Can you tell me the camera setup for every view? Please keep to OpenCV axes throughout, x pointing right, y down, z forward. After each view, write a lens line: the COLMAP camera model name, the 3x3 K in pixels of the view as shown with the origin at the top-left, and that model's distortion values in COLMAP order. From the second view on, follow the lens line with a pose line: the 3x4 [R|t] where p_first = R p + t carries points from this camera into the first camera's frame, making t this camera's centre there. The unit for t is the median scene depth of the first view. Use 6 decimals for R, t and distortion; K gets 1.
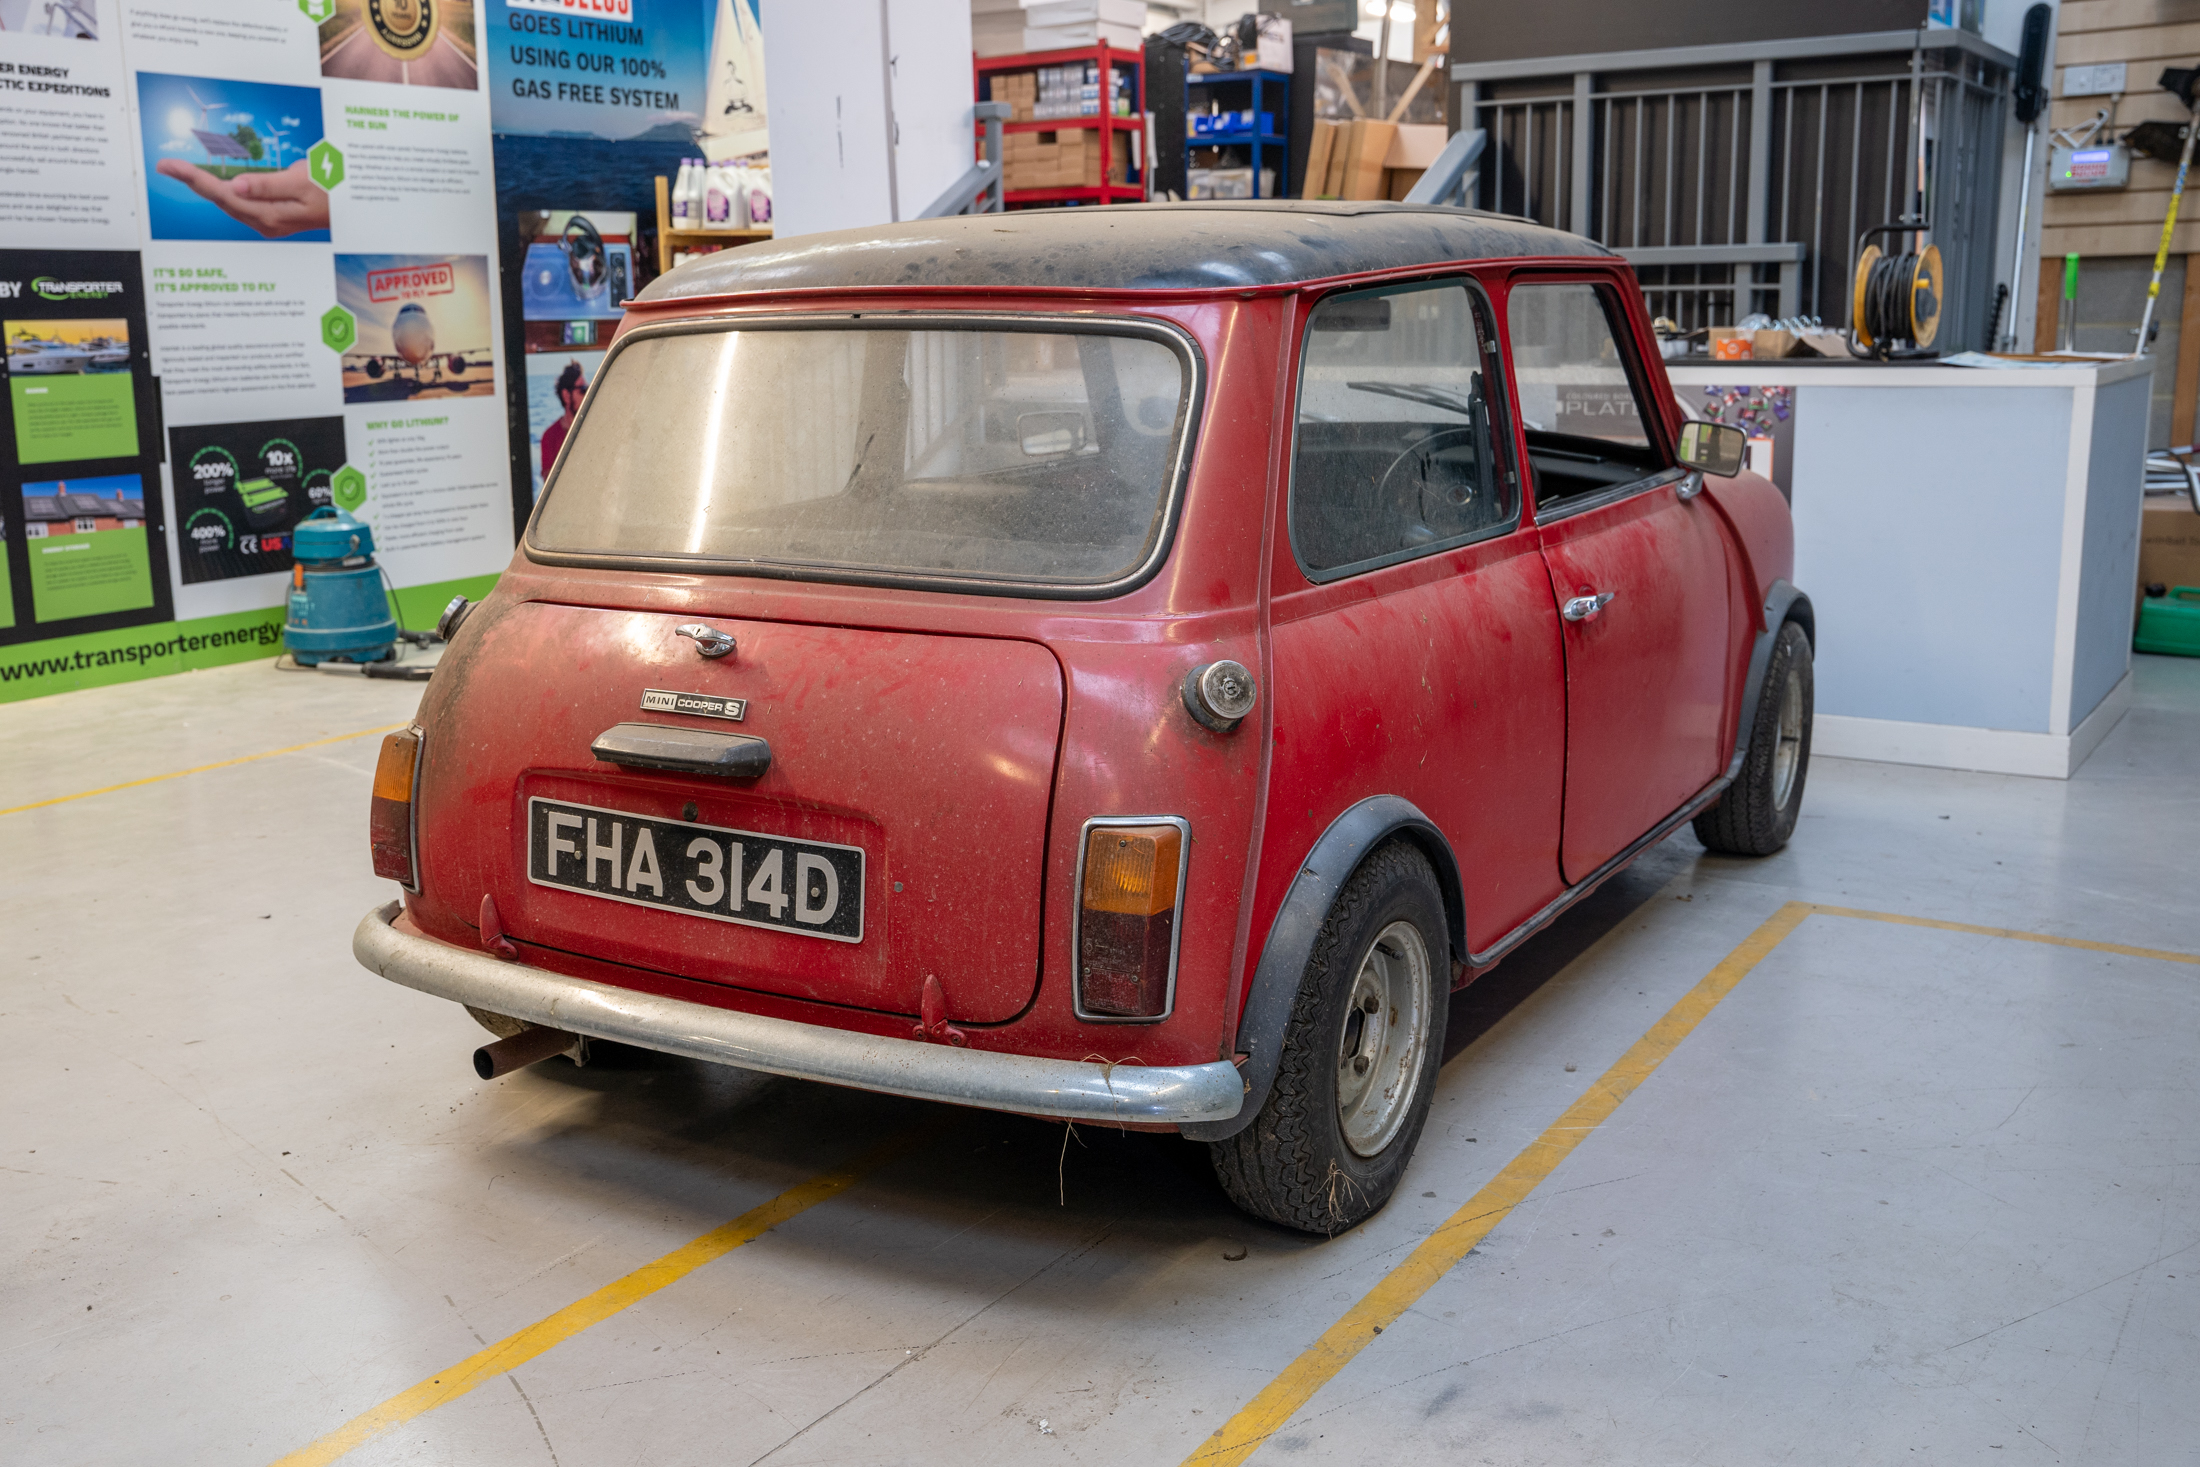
lens RADIAL K [[2124.7, 0, 1096.6], [0, 2124.7, 687.9], [0, 0, 1]] dist [-0.007584, 0.160768]
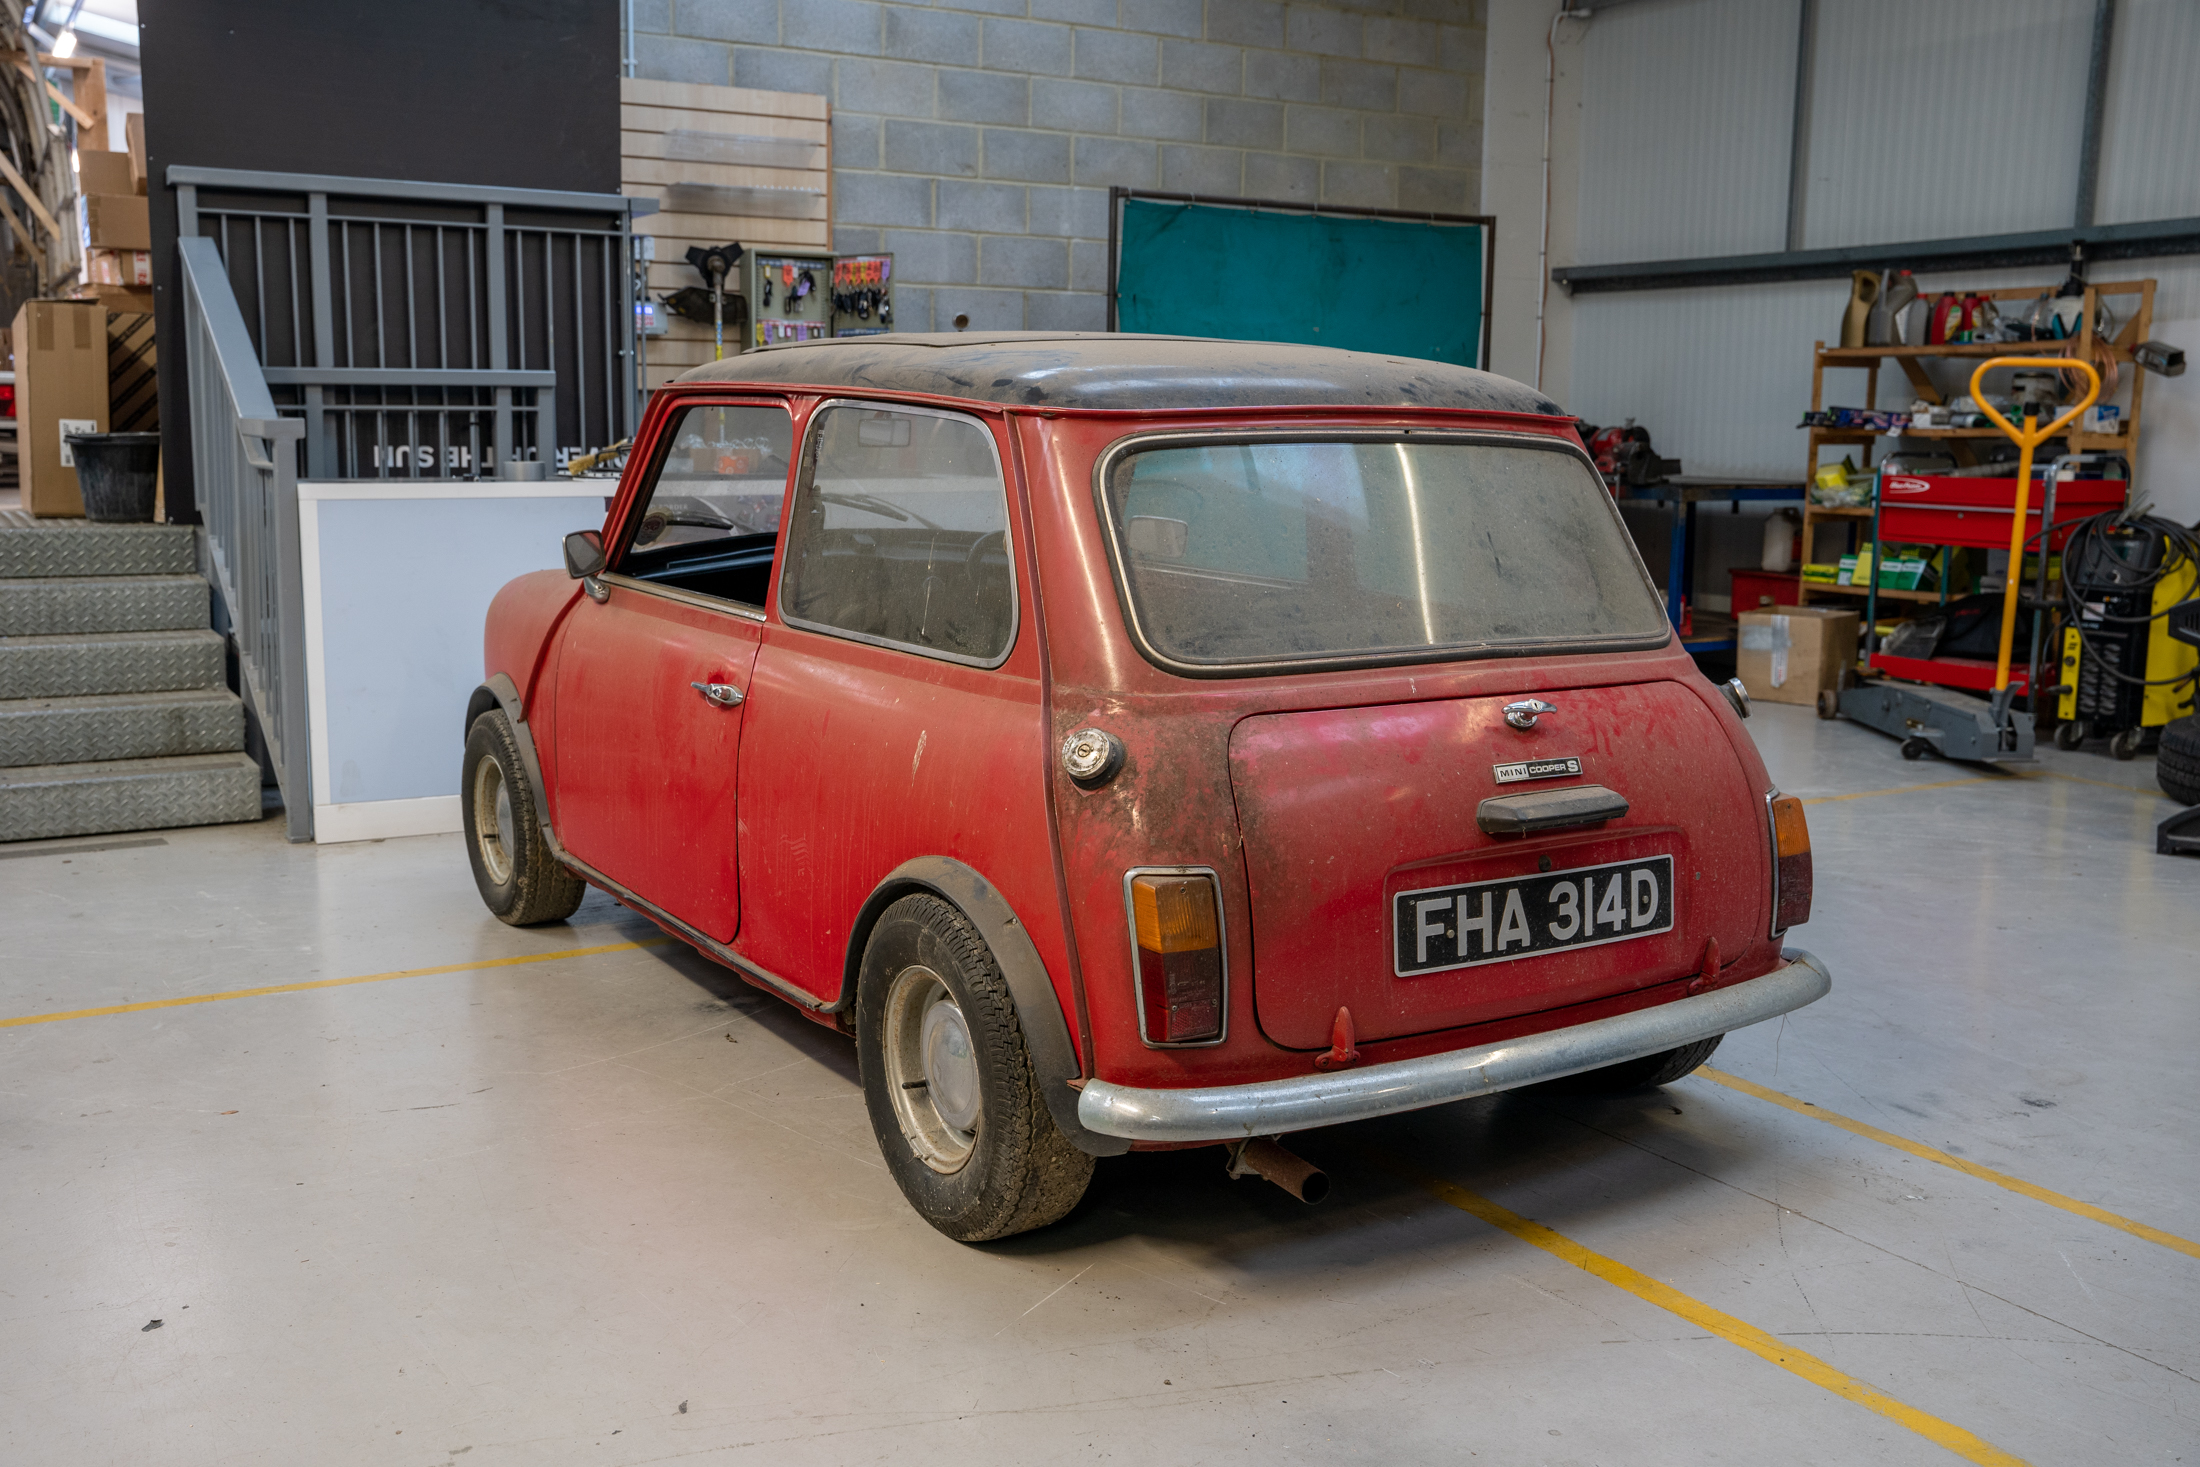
lens RADIAL K [[2053.3, 0, 1024.2], [0, 2053.3, 728.9], [0, 0, 1]] dist [0.001514, 0.009884]
pose [[0.464983, -0.119282, 0.877247, -1.254143], [0.147320, 0.987492, 0.056186, -0.113840], [-0.872977, 0.103111, 0.476739, 0.696760]]
